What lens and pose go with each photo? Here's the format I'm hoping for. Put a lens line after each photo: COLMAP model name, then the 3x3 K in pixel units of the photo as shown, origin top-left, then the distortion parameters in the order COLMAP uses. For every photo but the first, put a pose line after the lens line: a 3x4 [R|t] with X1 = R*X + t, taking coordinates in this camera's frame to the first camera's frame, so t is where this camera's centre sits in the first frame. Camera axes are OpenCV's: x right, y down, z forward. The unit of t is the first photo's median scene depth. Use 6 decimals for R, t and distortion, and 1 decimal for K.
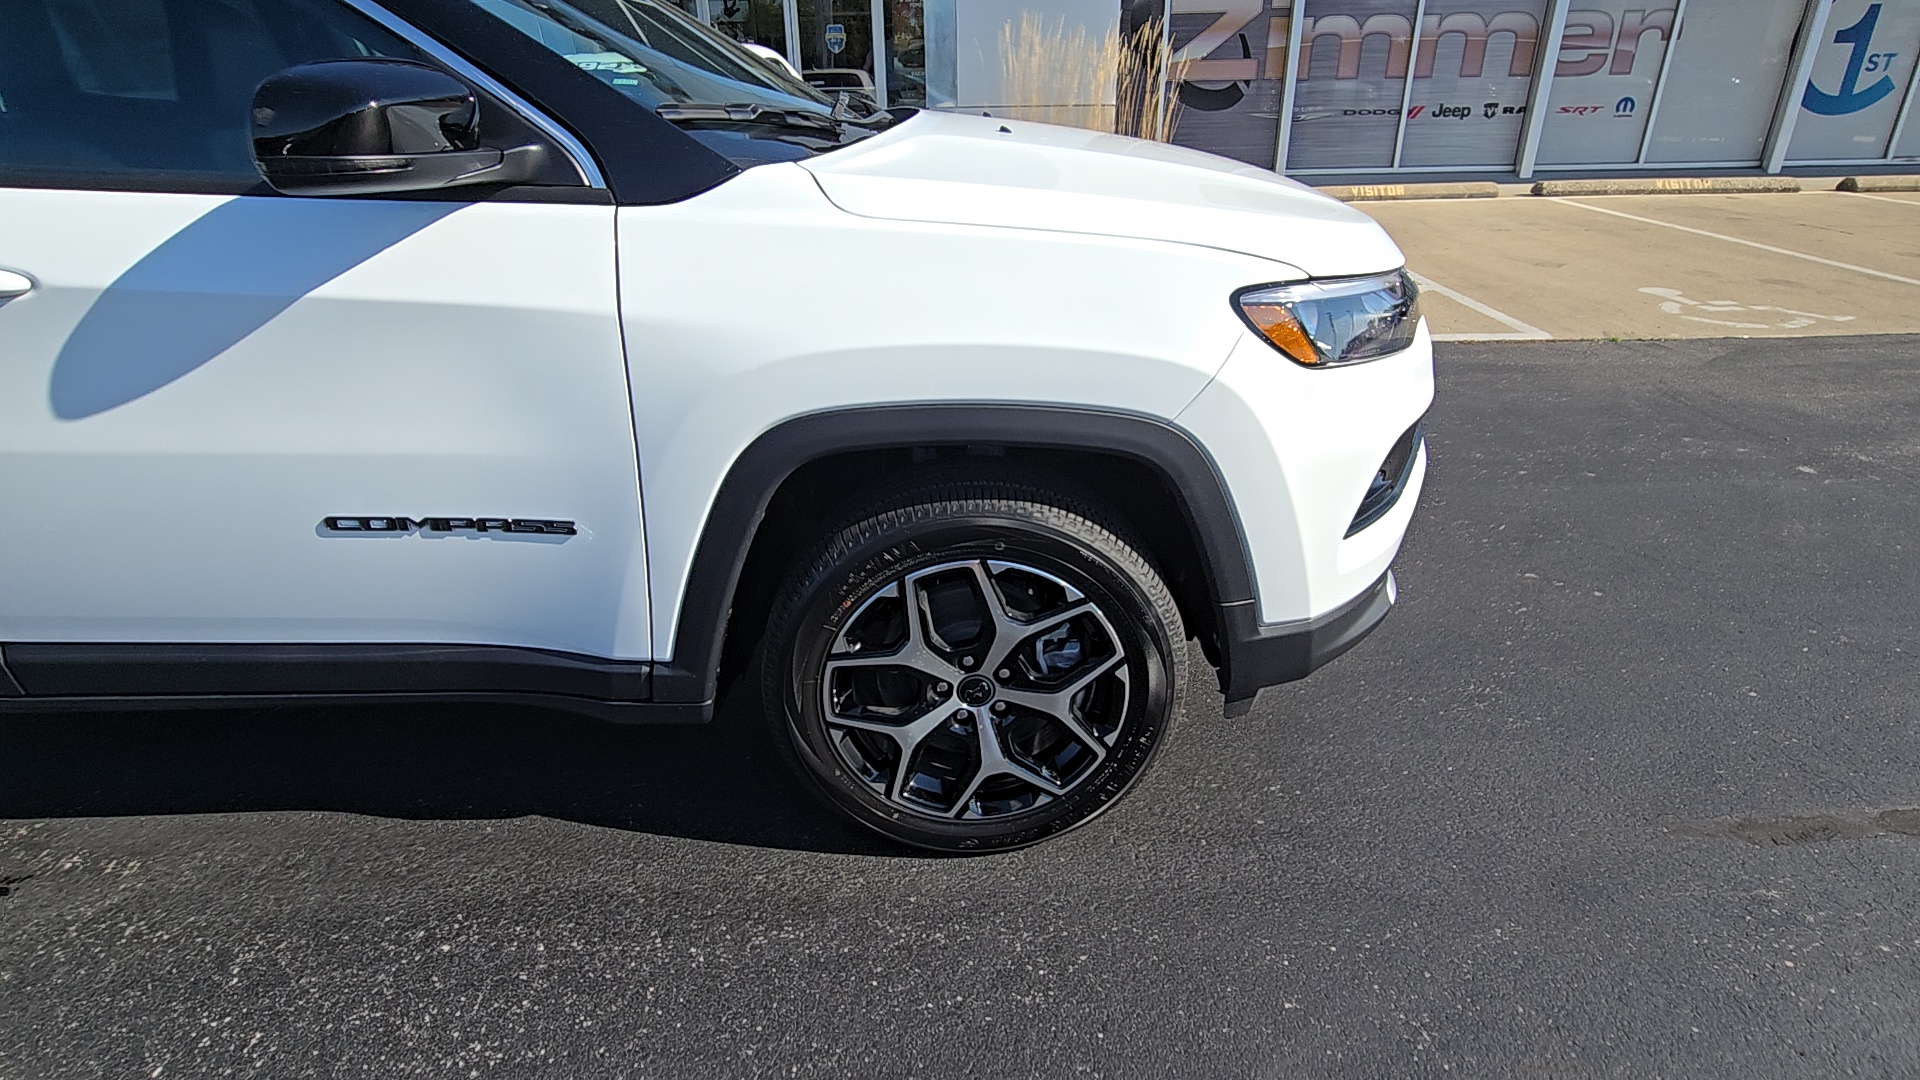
lens RADIAL K [[970.6, 0, 956.6], [0, 970.6, 538.8], [0, 0, 1]] dist [-0.001427, 0.000160]
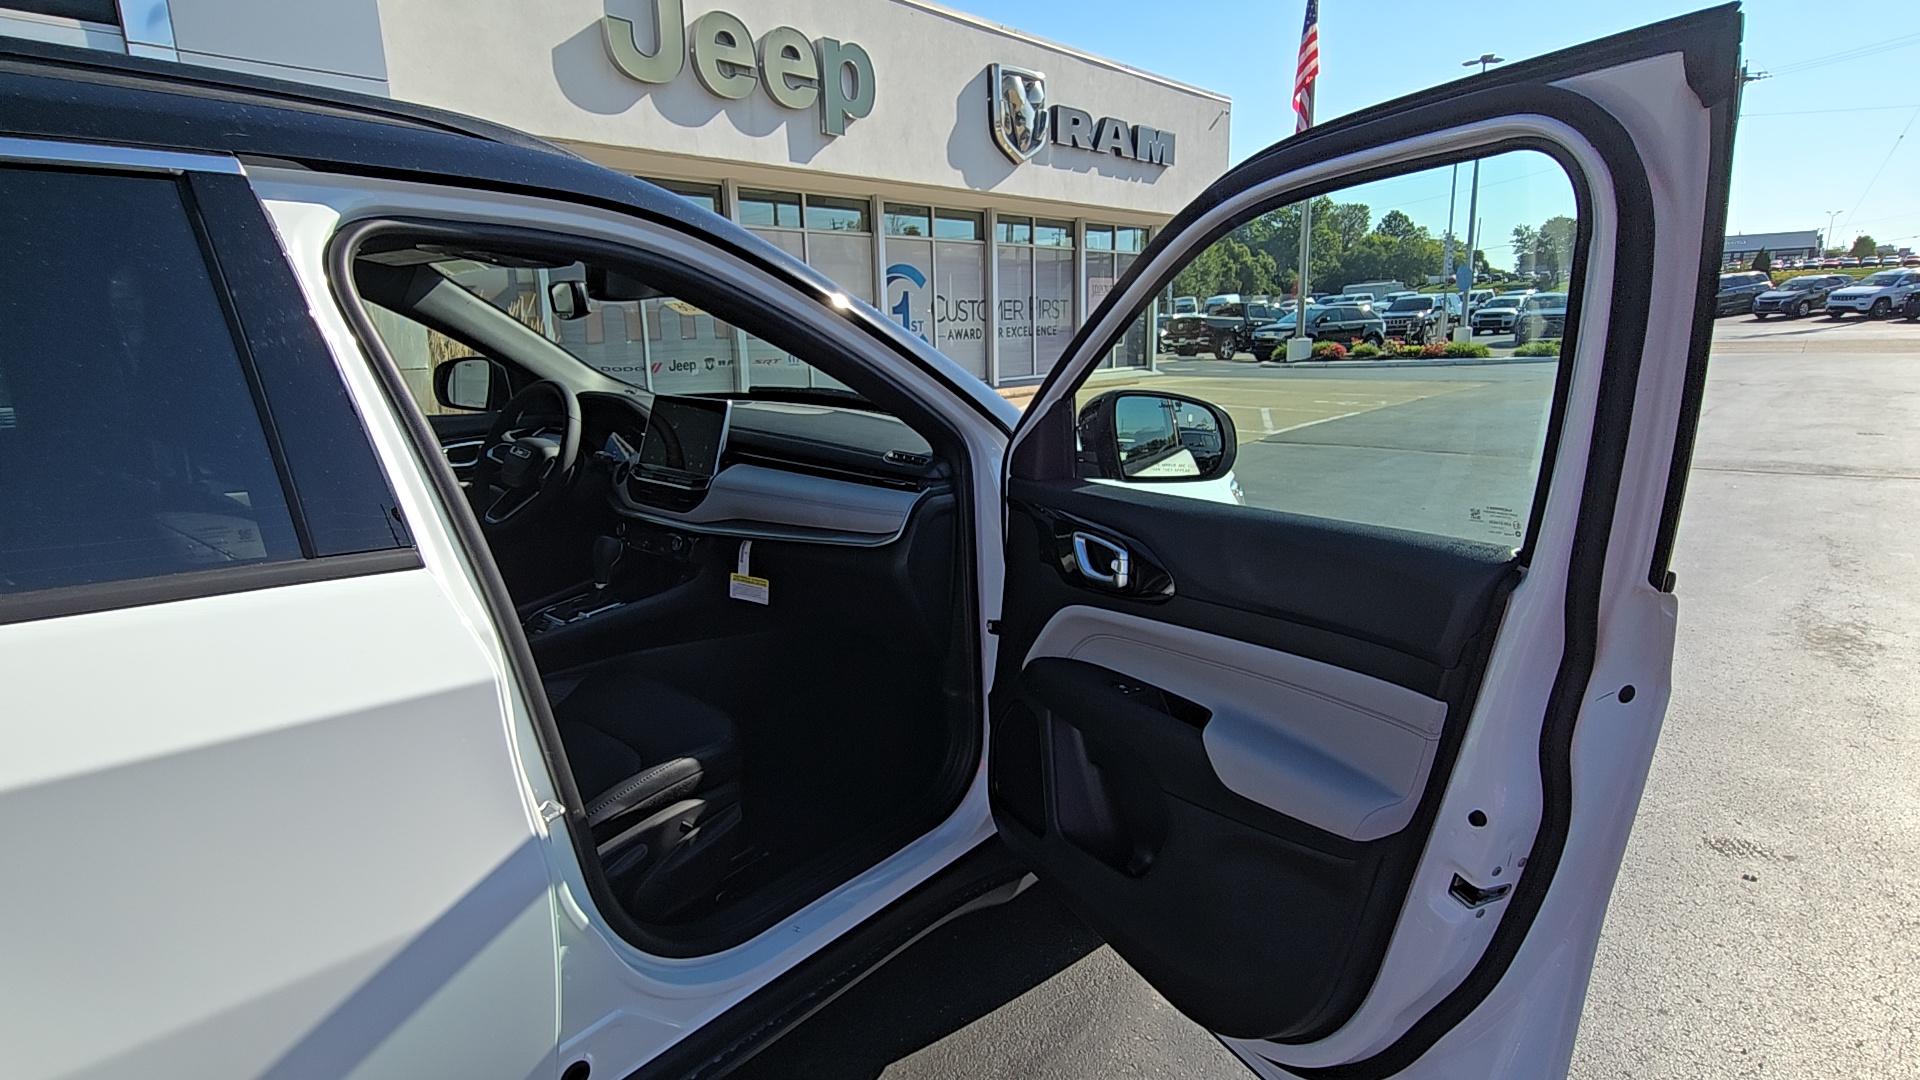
lens RADIAL K [[970.6, 0, 952.1], [0, 970.6, 544.5], [0, 0, 1]] dist [-0.001427, 0.000160]
pose [[0.664131, -0.163373, 0.729548, -0.475141], [0.320997, 0.943618, -0.080902, -0.048978], [-0.675197, 0.287912, 0.679128, 0.027771]]
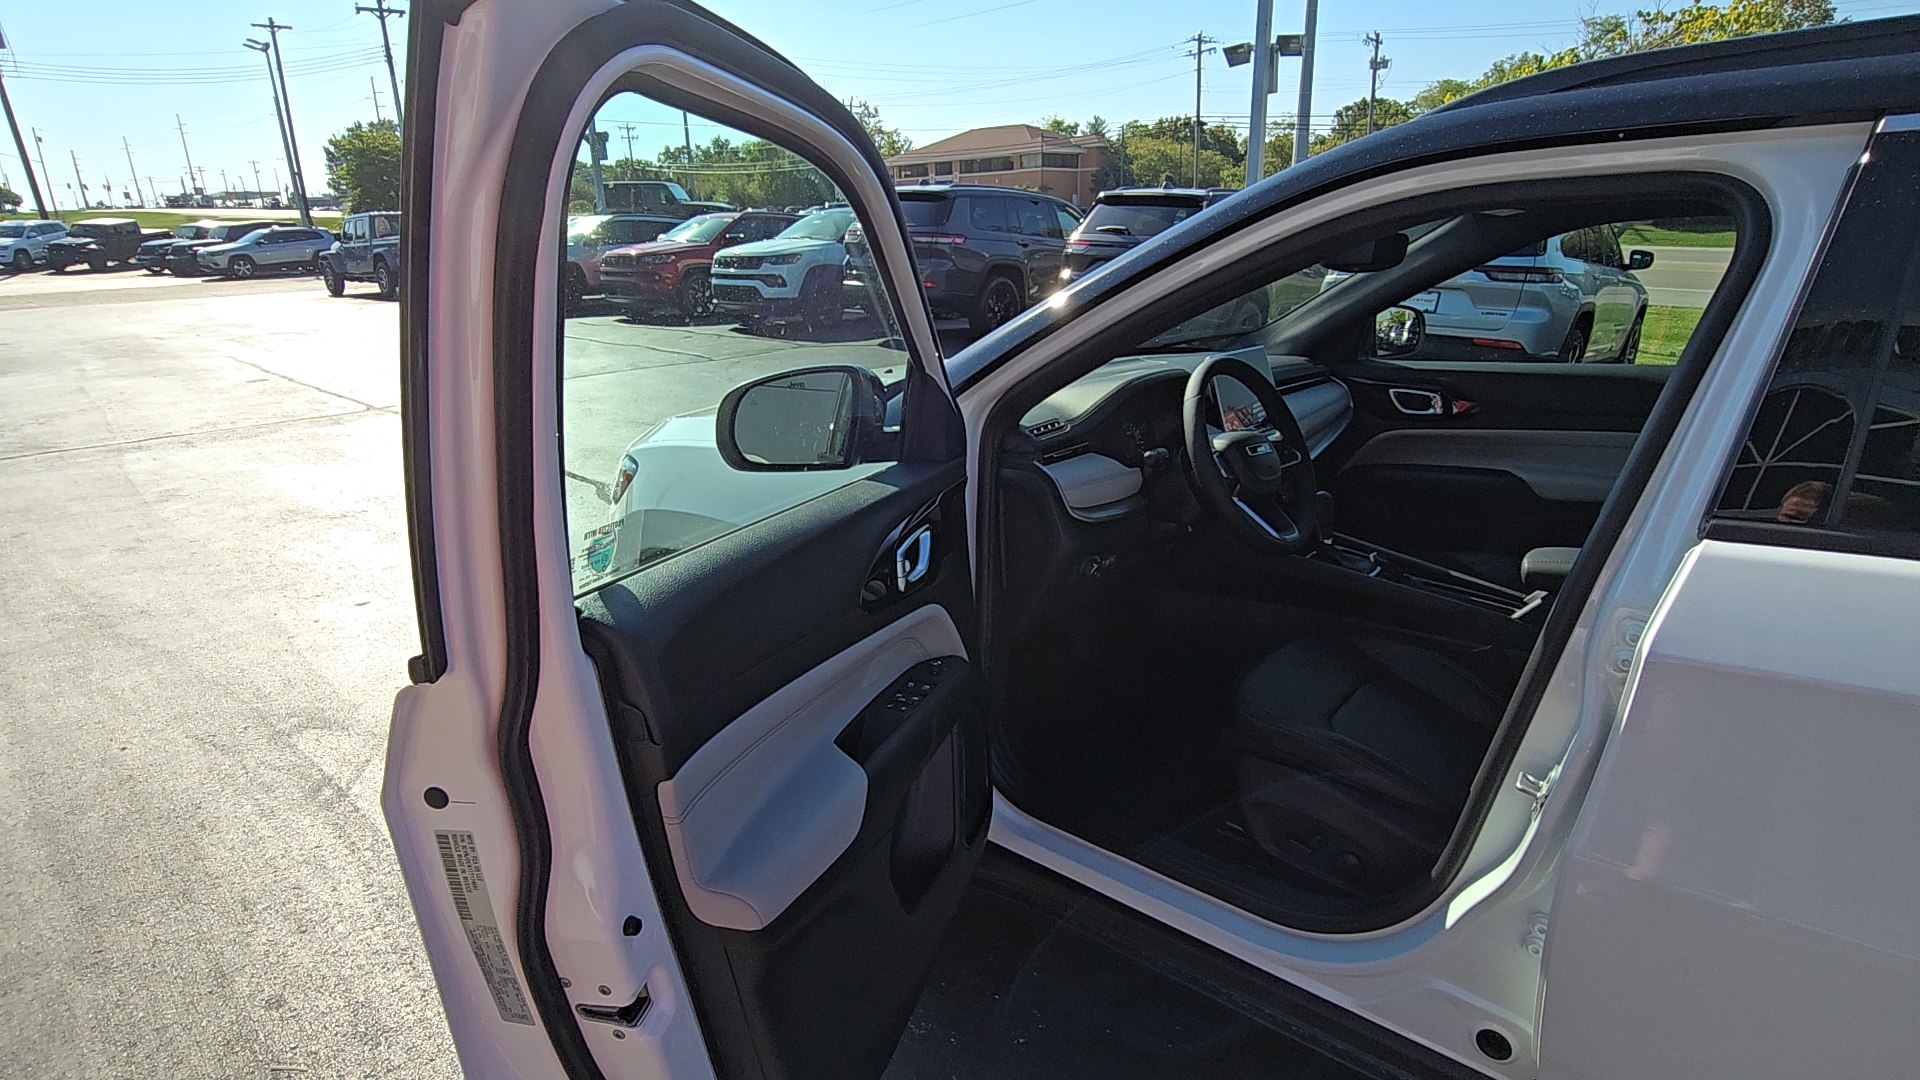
lens RADIAL K [[970.6, 0, 949.7], [0, 970.6, 543.1], [0, 0, 1]] dist [-0.001427, 0.000160]
pose [[-0.744285, -0.172466, 0.645210, -0.417093], [0.314033, 0.762249, 0.566004, -0.466729], [-0.589426, 0.623885, -0.513170, 0.856801]]
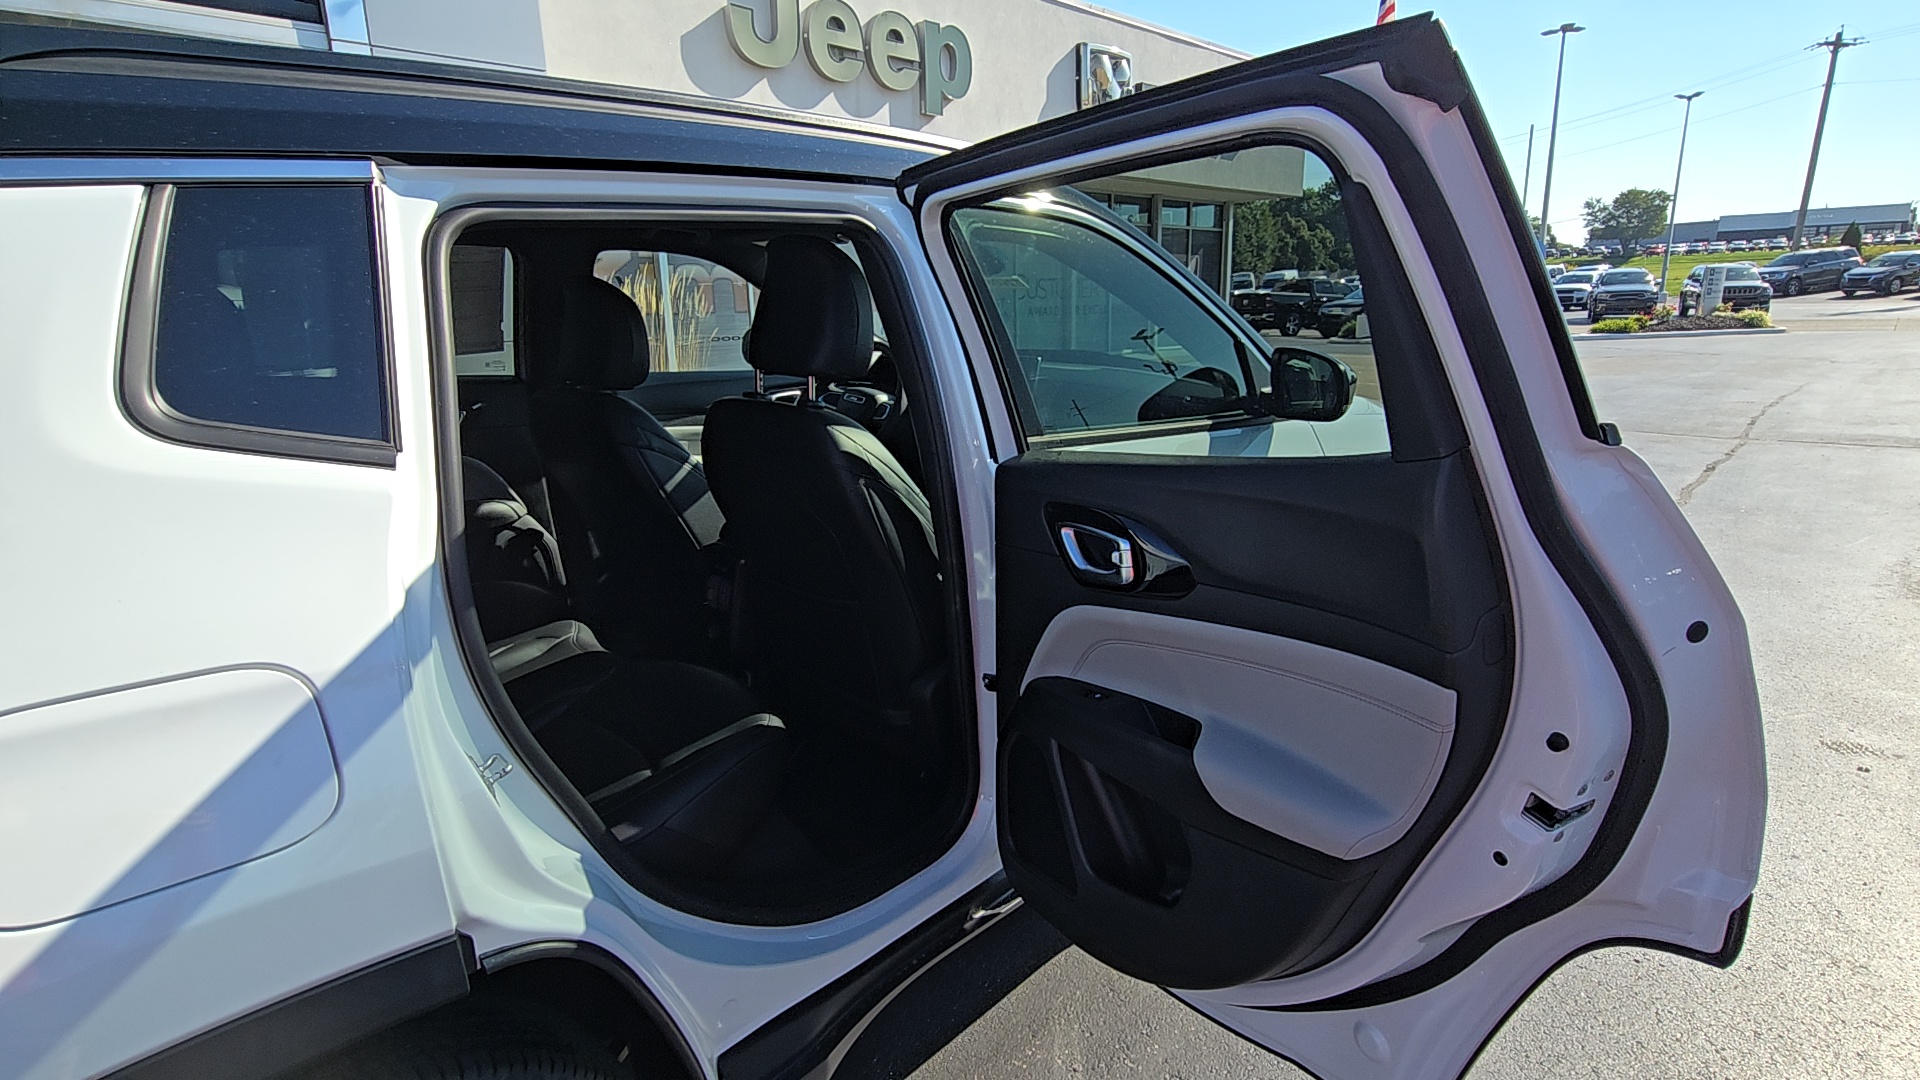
lens RADIAL K [[970.6, 0, 951.5], [0, 970.6, 543.9], [0, 0, 1]] dist [-0.001427, 0.000160]
pose [[0.698644, -0.171025, 0.694728, -0.668797], [0.305034, 0.949540, -0.072999, -0.052713], [-0.647187, 0.262916, 0.715559, 0.042053]]
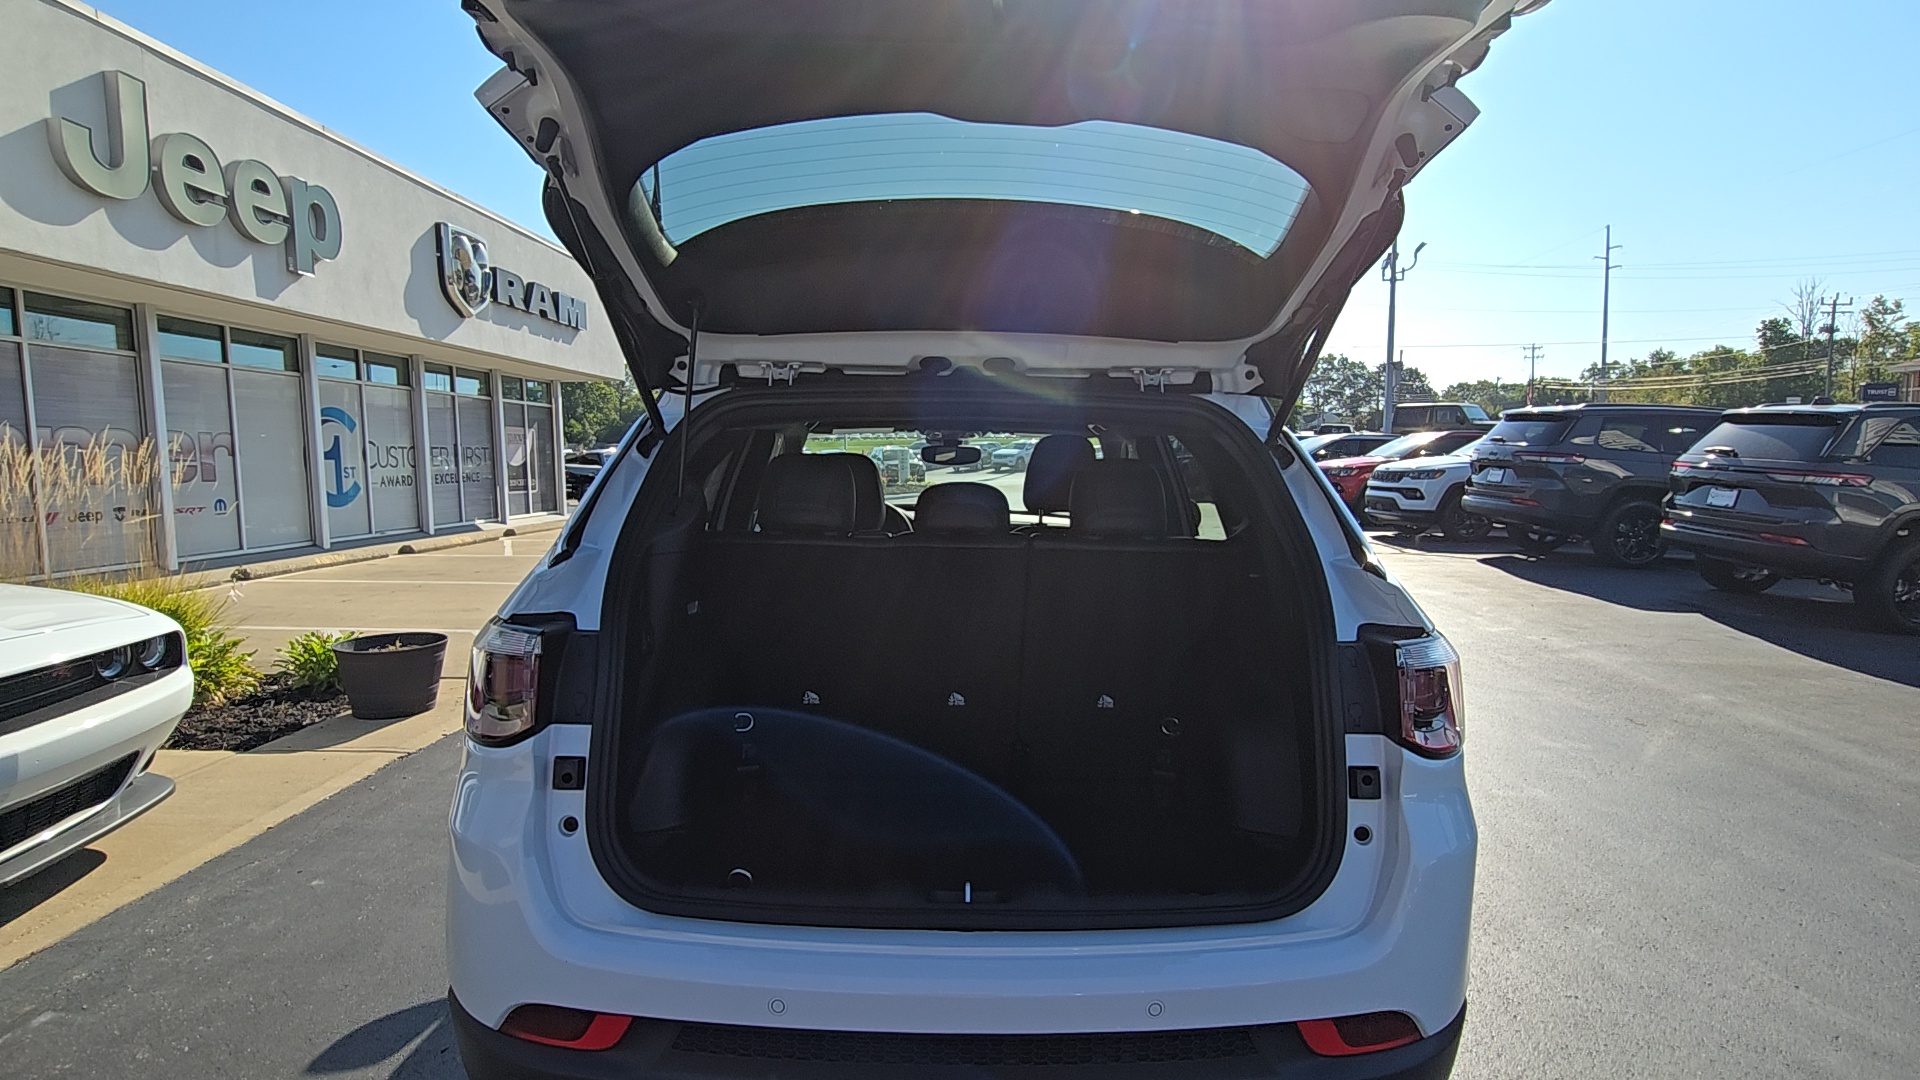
lens RADIAL K [[970.6, 0, 954.9], [0, 970.6, 553.2], [0, 0, 1]] dist [-0.001427, 0.000160]
pose [[0.011322, -0.078984, 0.996812, -1.163193], [0.427537, 0.901543, 0.066579, -0.233589], [-0.903927, 0.425420, 0.043976, 0.429039]]
